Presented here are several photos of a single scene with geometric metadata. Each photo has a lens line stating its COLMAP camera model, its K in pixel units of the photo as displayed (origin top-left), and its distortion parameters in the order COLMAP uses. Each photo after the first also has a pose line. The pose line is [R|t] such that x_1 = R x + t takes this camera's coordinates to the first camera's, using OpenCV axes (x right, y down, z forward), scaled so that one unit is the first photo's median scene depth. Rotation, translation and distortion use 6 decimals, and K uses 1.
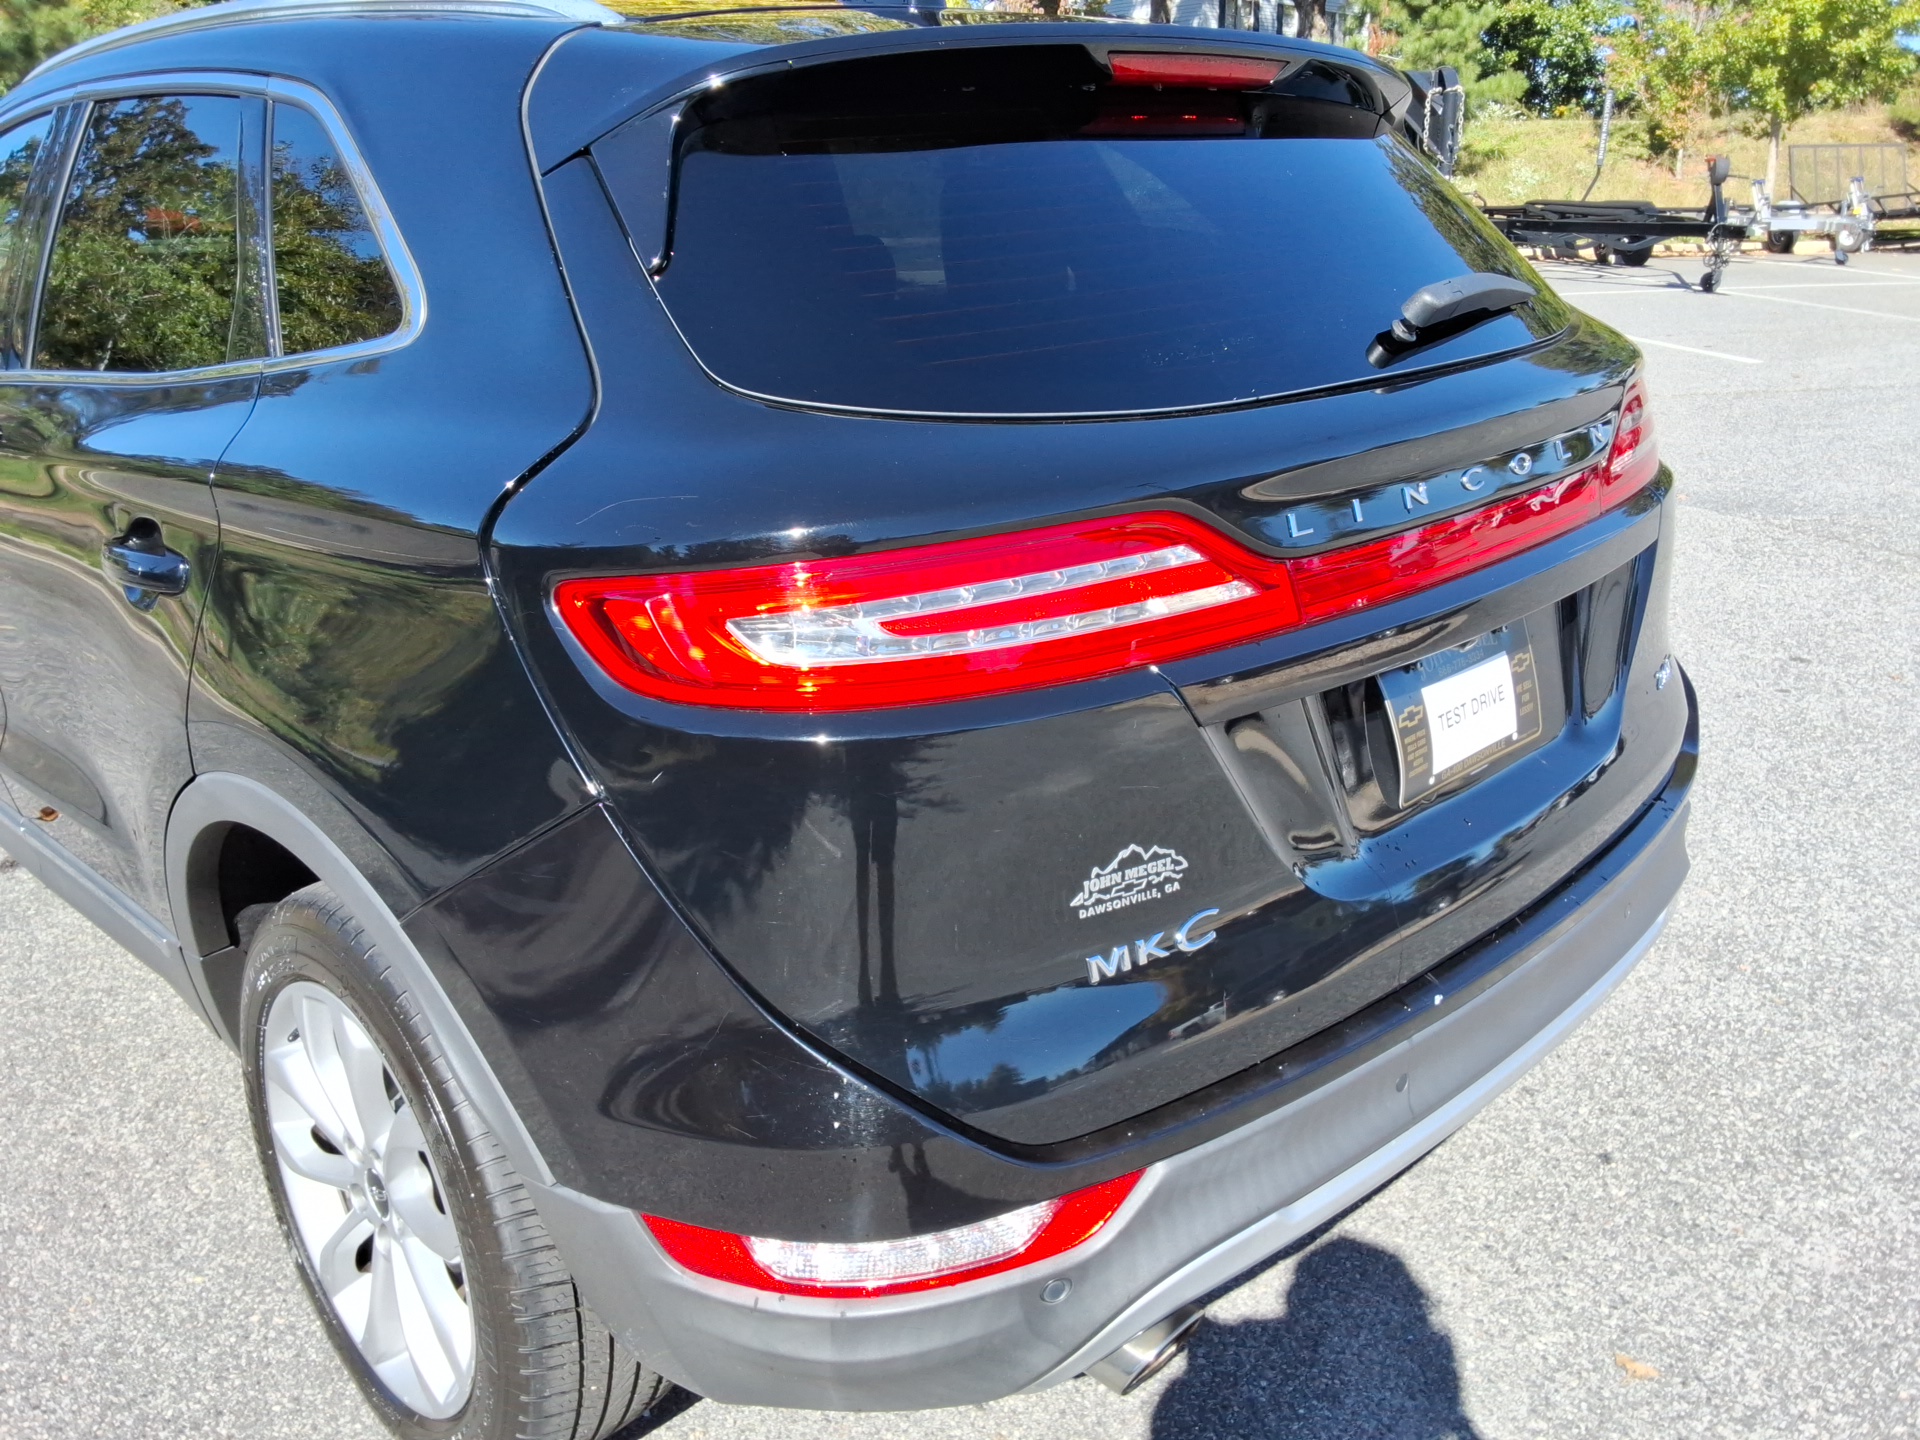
lens RADIAL K [[1544.8, 0, 968.0], [0, 1544.8, 701.2], [0, 0, 1]] dist [0.104985, -0.159313]
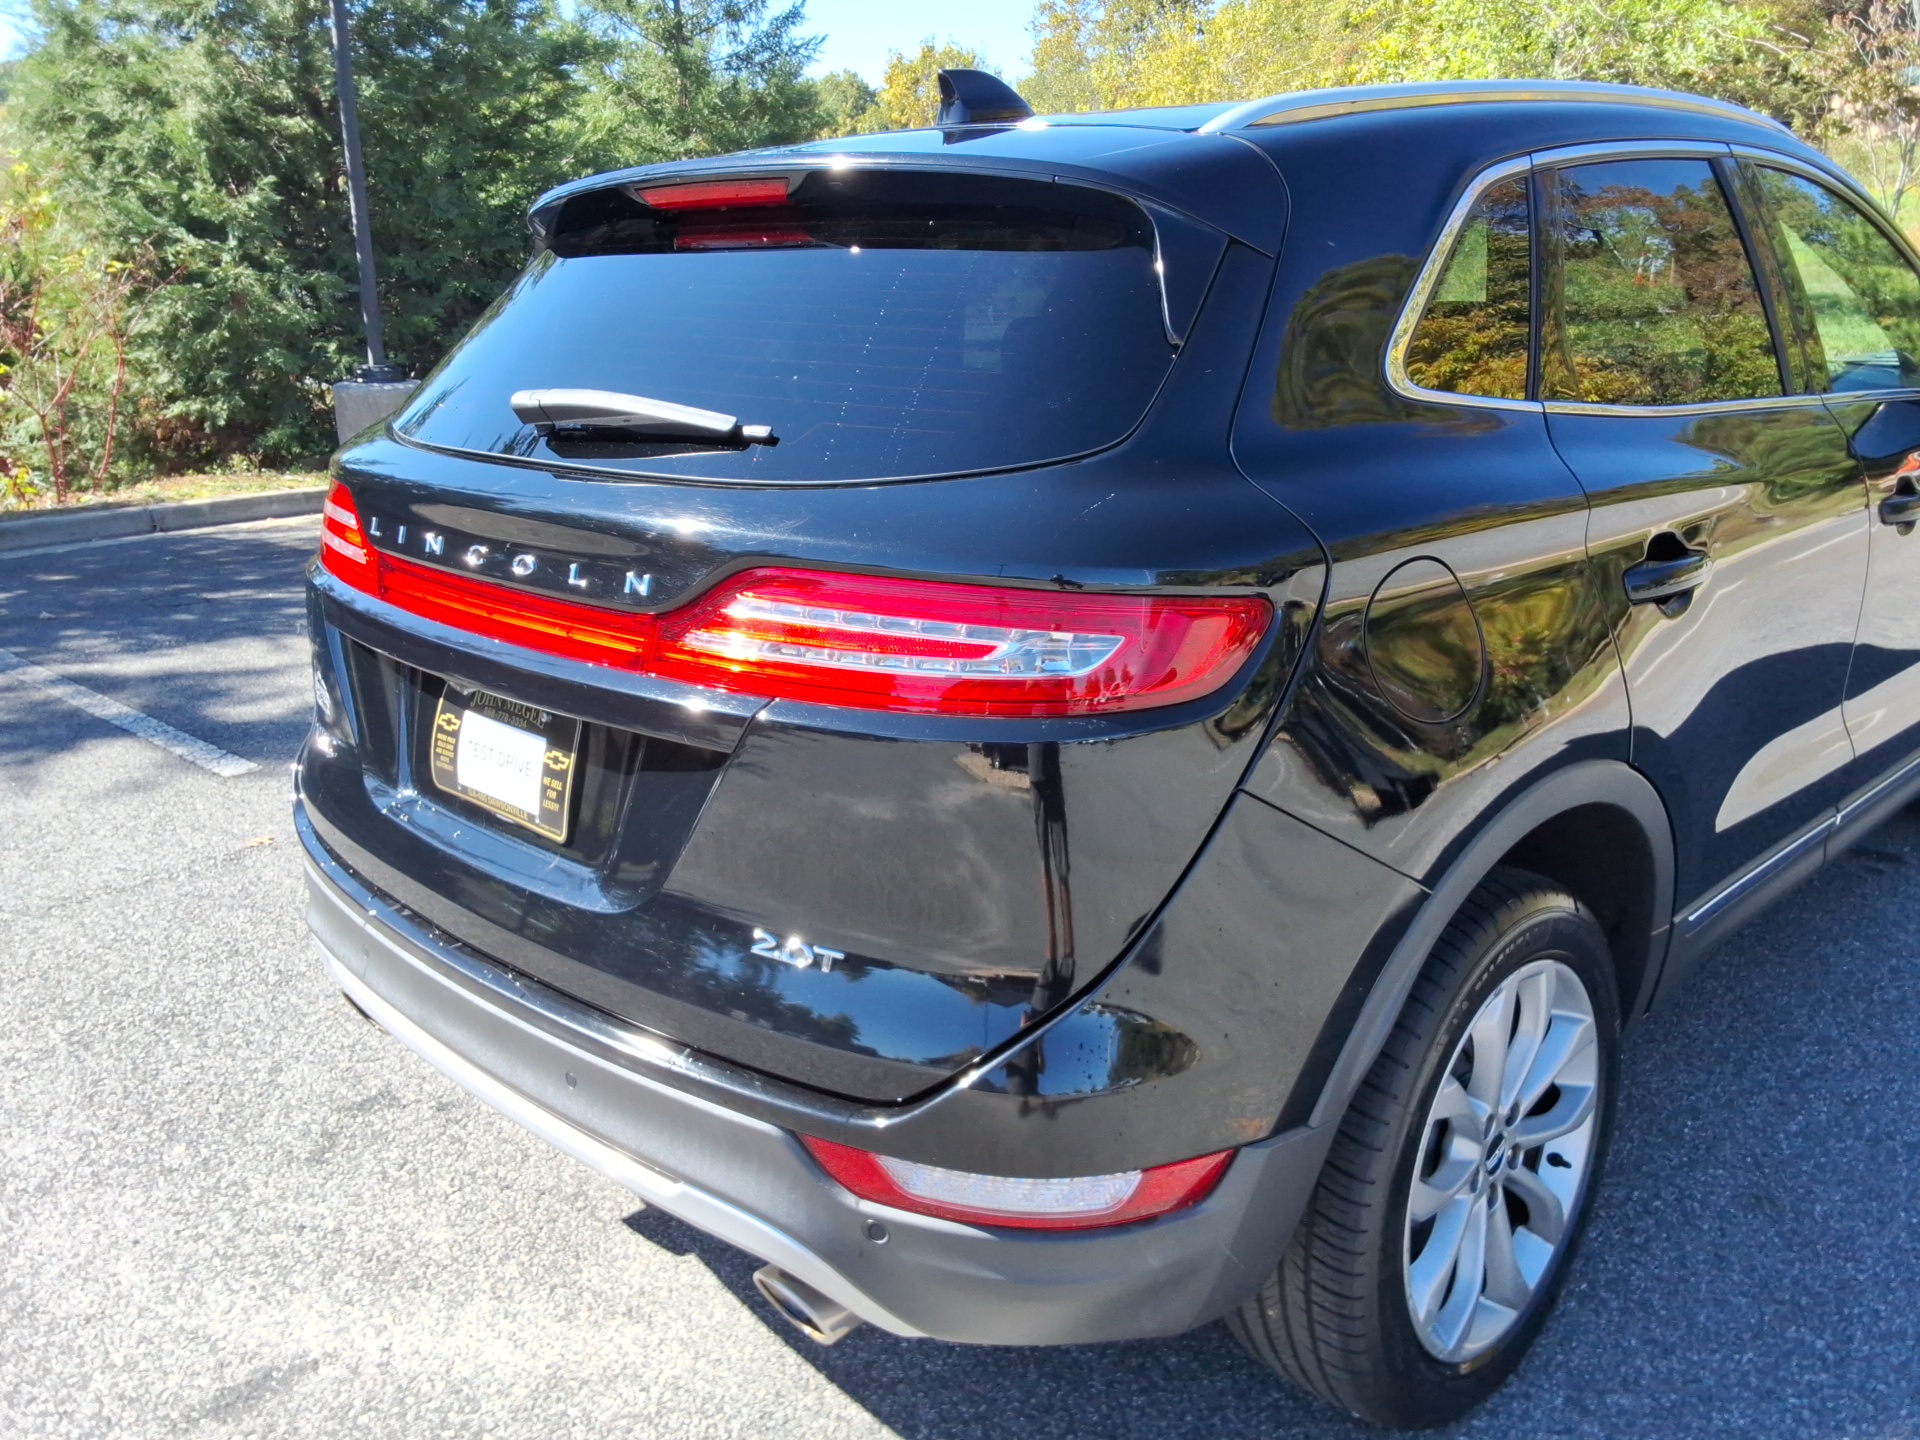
lens RADIAL K [[1544.8, 0, 989.9], [0, 1544.8, 688.3], [0, 0, 1]] dist [0.104985, -0.159313]
pose [[-0.001719, 0.289692, -0.957118, 0.884607], [-0.290136, 0.915805, 0.277709, -0.292636], [0.956984, 0.278172, 0.082475, 0.783005]]
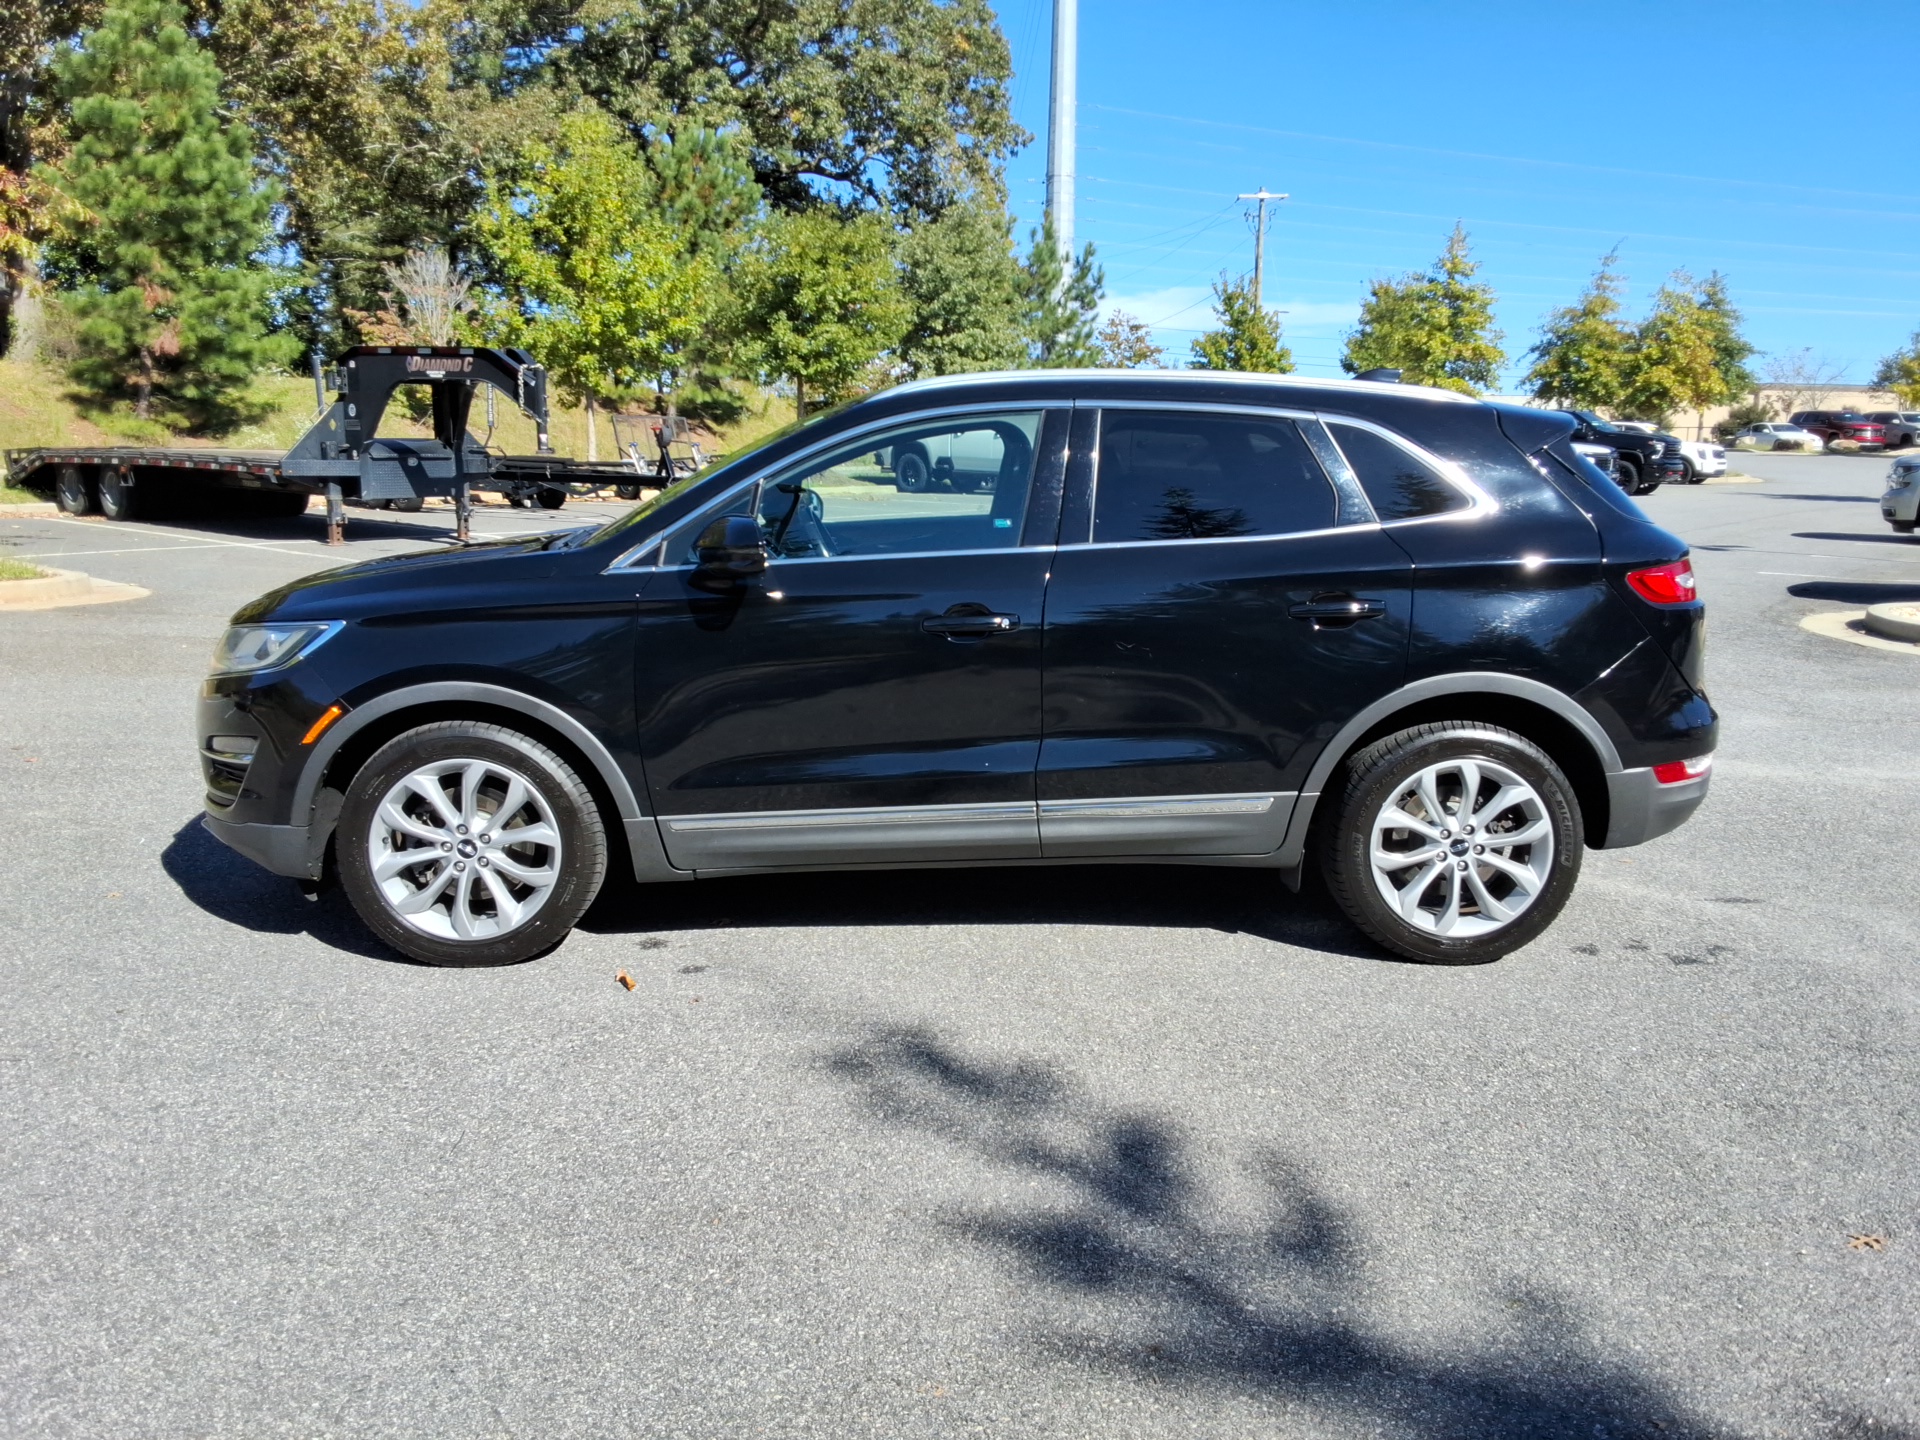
lens RADIAL K [[1544.8, 0, 964.5], [0, 1544.8, 719.7], [0, 0, 1]] dist [0.104985, -0.159313]
pose [[0.679564, -0.103802, 0.726235, -1.809801], [0.203344, 0.977803, -0.050517, 0.053413], [-0.704871, 0.182006, 0.685588, -0.128112]]
